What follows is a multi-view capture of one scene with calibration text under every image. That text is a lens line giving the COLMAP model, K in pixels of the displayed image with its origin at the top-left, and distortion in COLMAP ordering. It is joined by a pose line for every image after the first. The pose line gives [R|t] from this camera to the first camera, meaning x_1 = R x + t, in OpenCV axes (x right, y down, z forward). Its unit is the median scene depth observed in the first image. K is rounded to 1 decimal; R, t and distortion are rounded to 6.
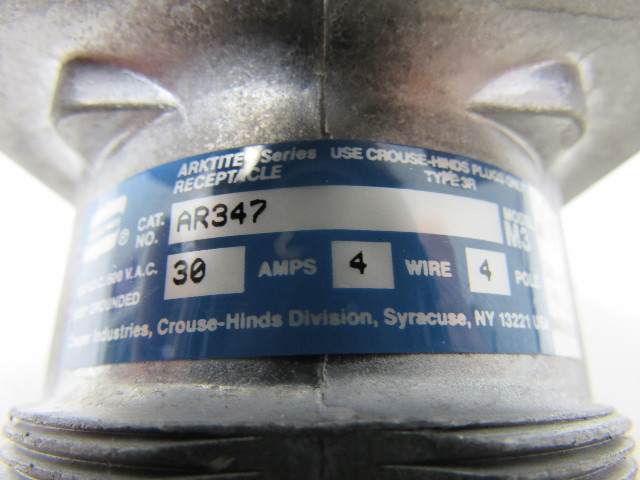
lens RADIAL K [[447.6, 0, 320.0], [0, 447.6, 240.0], [0, 0, 1]] dist [-0.021395, -0.010978]
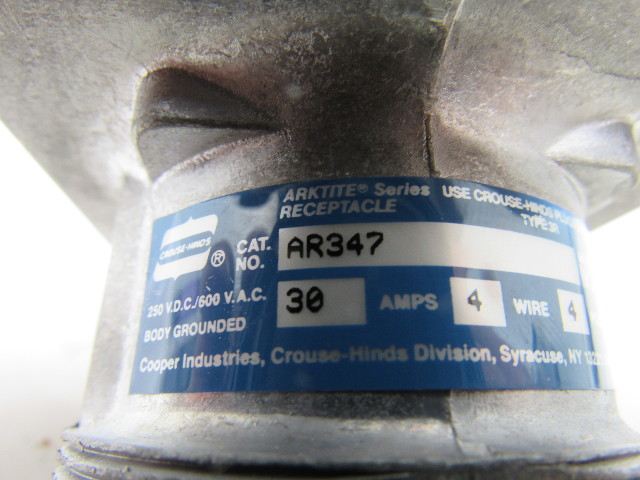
lens RADIAL K [[447.6, 0, 320.0], [0, 447.6, 240.0], [0, 0, 1]] dist [-0.021395, -0.010978]
pose [[0.990981, 0.063885, 0.117792, -0.375848], [-0.060076, 0.997558, -0.035610, -0.028136], [-0.119779, 0.028213, 0.992400, 0.008403]]
